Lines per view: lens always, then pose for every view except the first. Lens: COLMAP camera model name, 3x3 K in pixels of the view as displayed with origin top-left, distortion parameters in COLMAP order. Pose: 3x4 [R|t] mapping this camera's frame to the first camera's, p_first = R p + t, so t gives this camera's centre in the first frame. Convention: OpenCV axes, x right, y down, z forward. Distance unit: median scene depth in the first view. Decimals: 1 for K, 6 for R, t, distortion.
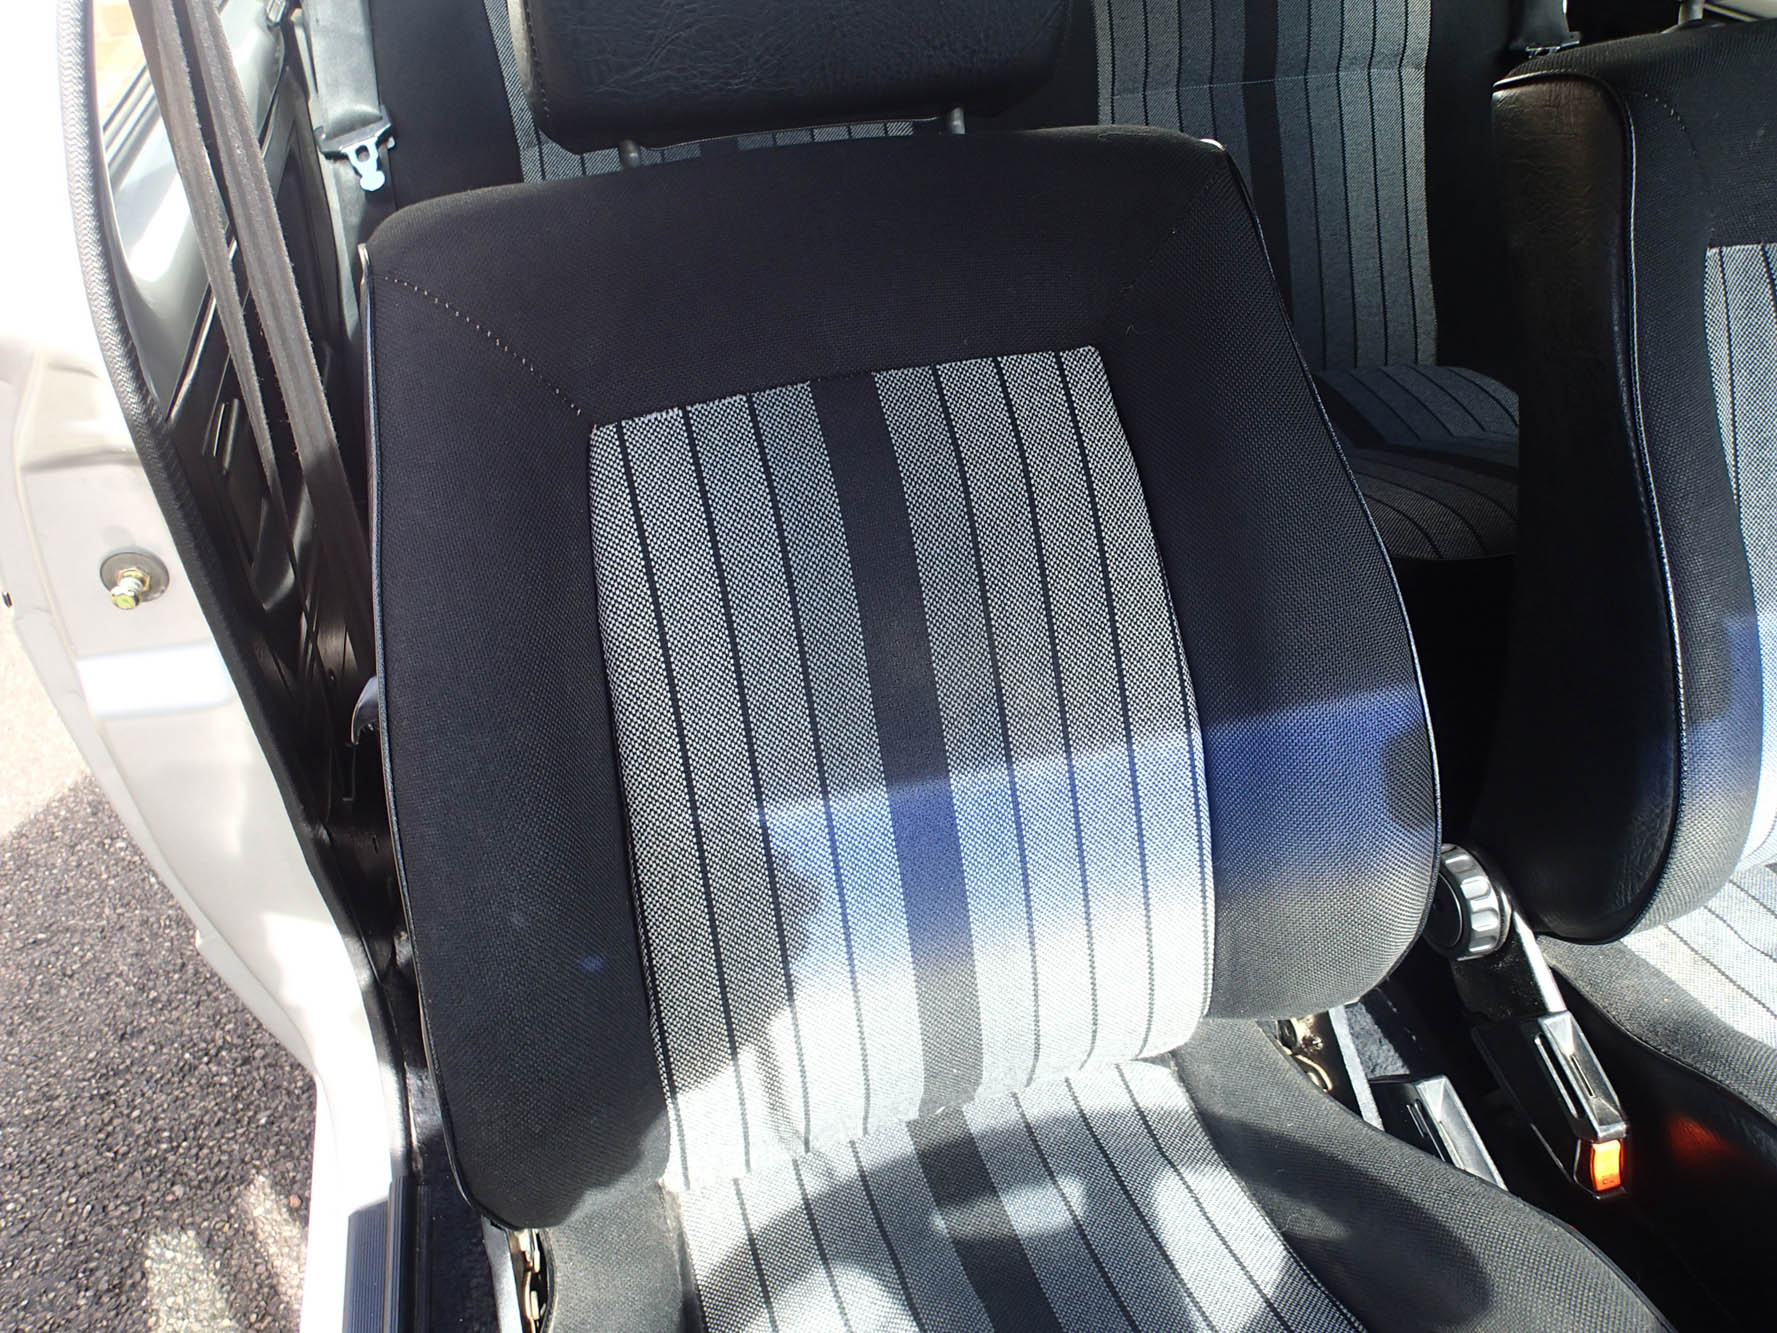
lens RADIAL K [[1316.1, 0, 898.0], [0, 1316.1, 638.9], [0, 0, 1]] dist [0.008810, -0.003319]
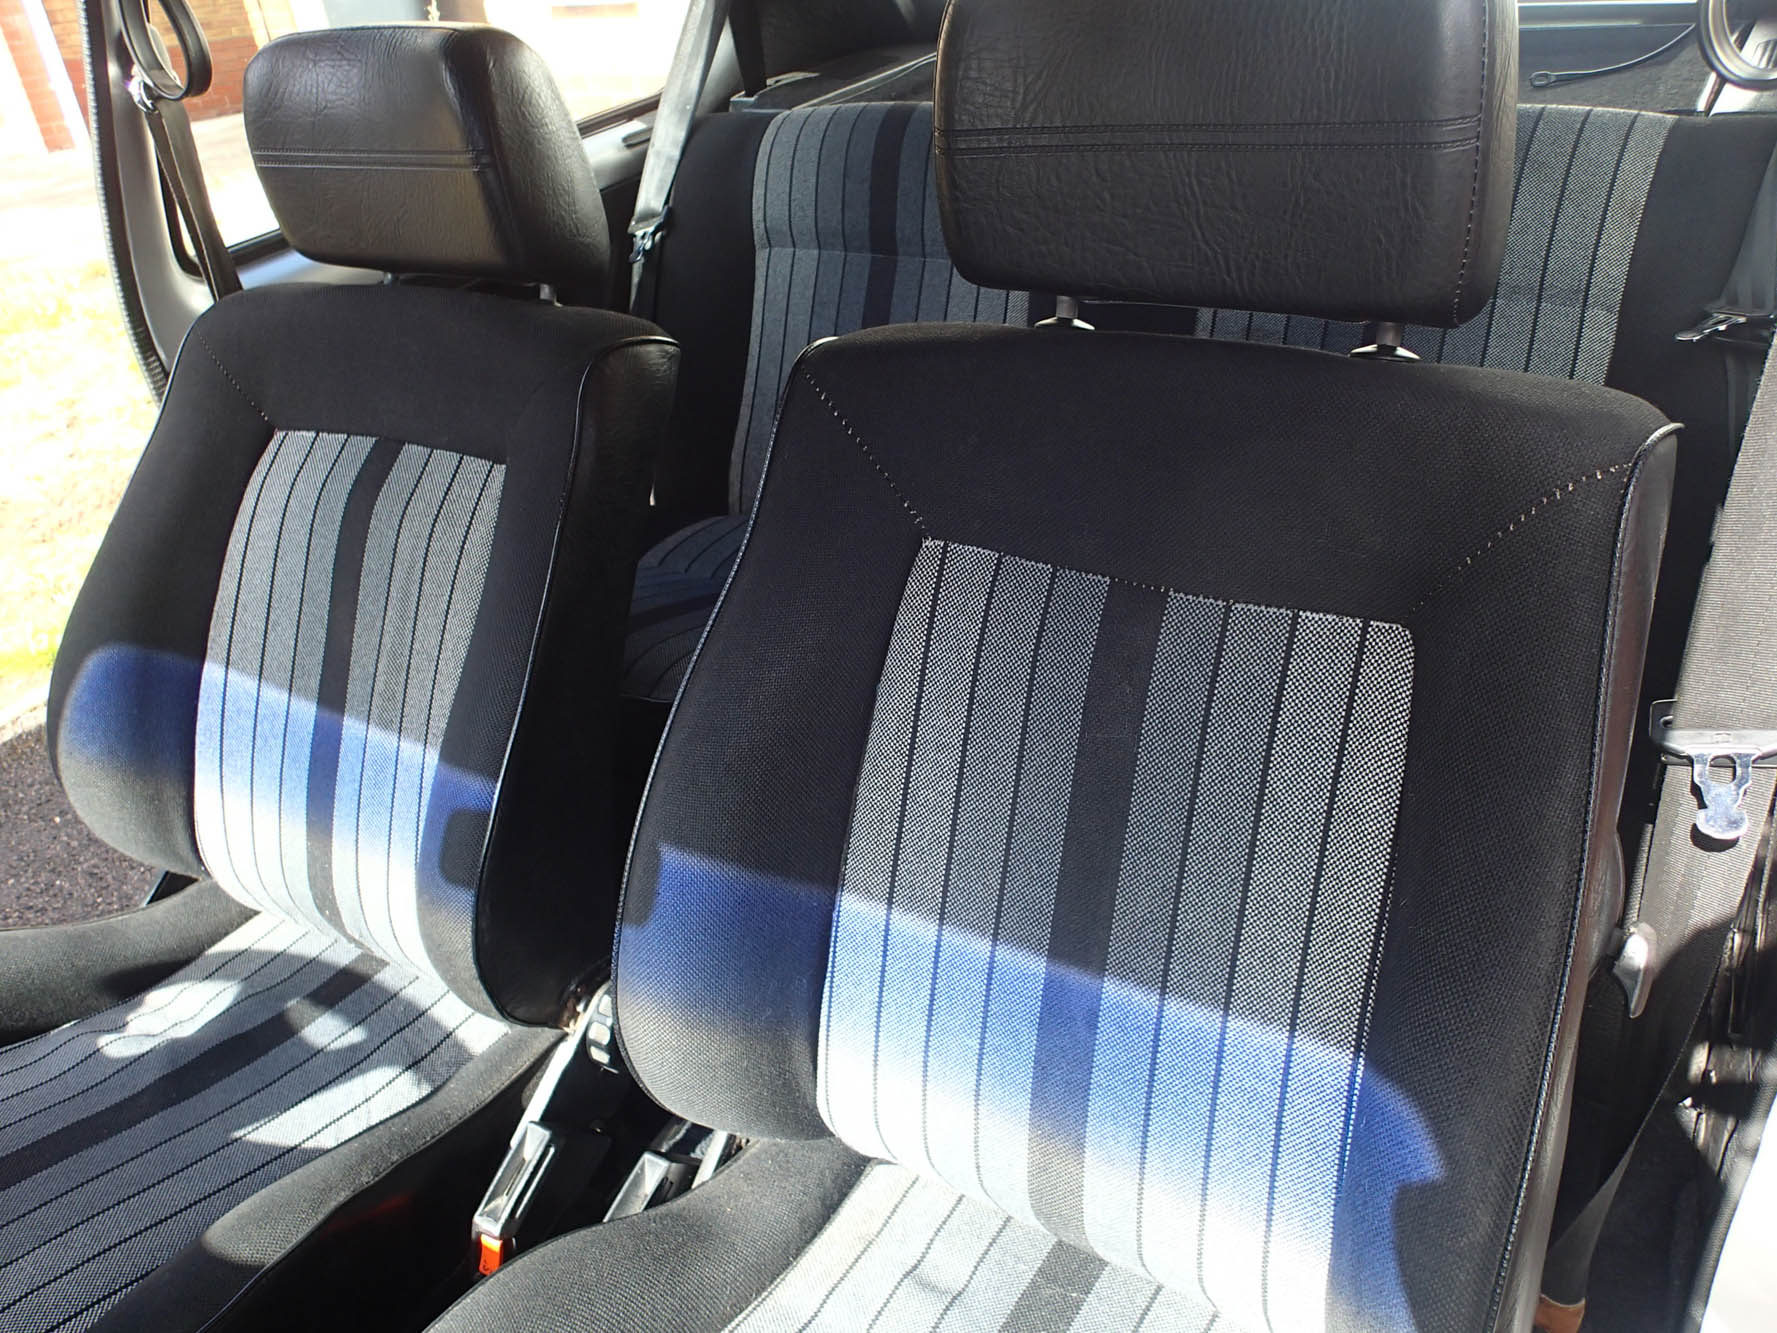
lens RADIAL K [[1316.1, 0, 898.0], [0, 1316.1, 638.9], [0, 0, 1]] dist [0.008810, -0.003319]
pose [[0.681458, 0.339283, -0.648461, 1.380271], [-0.356180, 0.927786, 0.111126, -0.356830], [0.639336, 0.155241, 0.753094, 0.272016]]
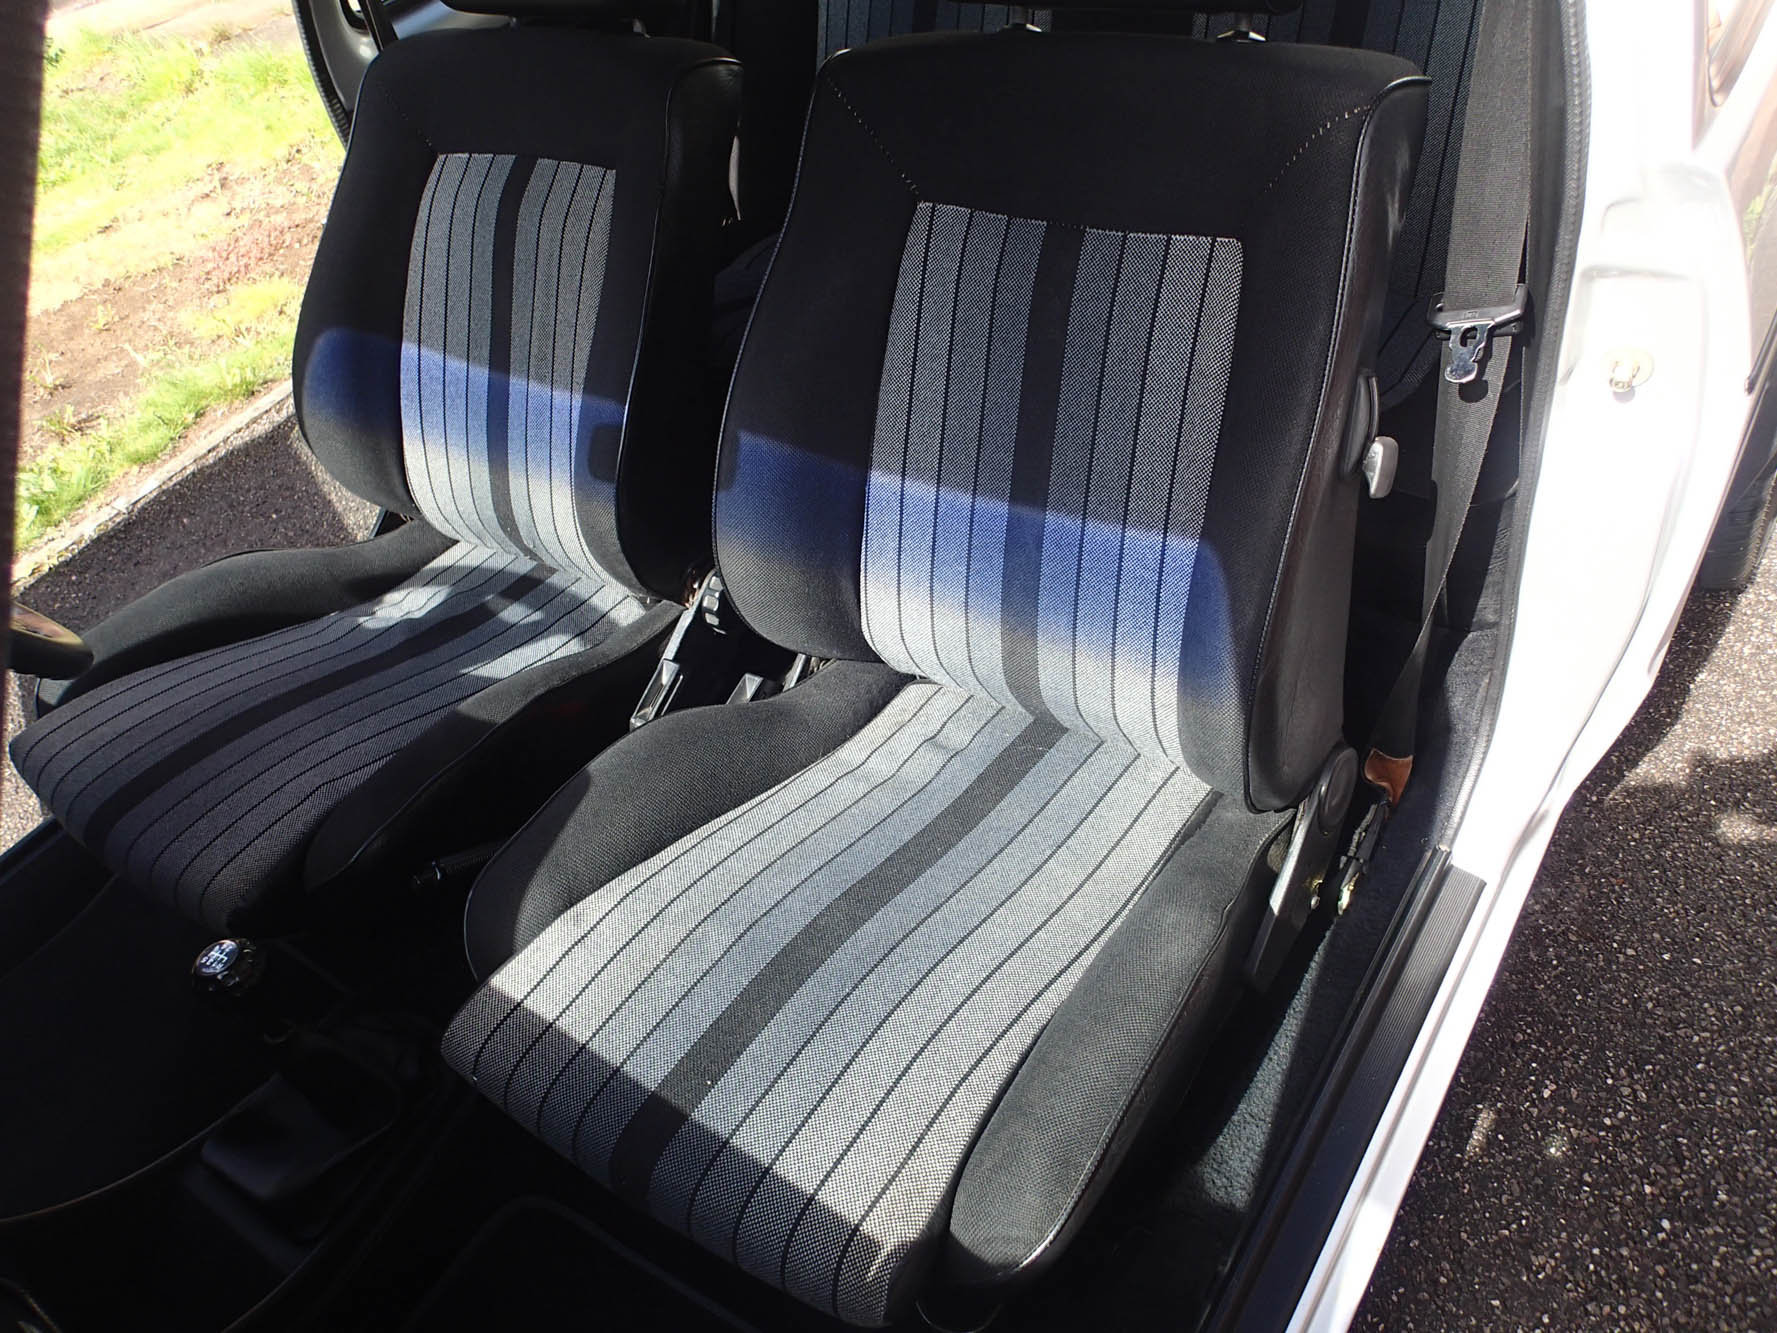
lens RADIAL K [[1316.1, 0, 898.0], [0, 1316.1, 638.9], [0, 0, 1]] dist [0.008810, -0.003319]
pose [[0.631080, 0.443659, -0.636321, 1.811107], [-0.318599, 0.896162, 0.308851, -0.330391], [0.707271, 0.007822, 0.706899, 0.028676]]
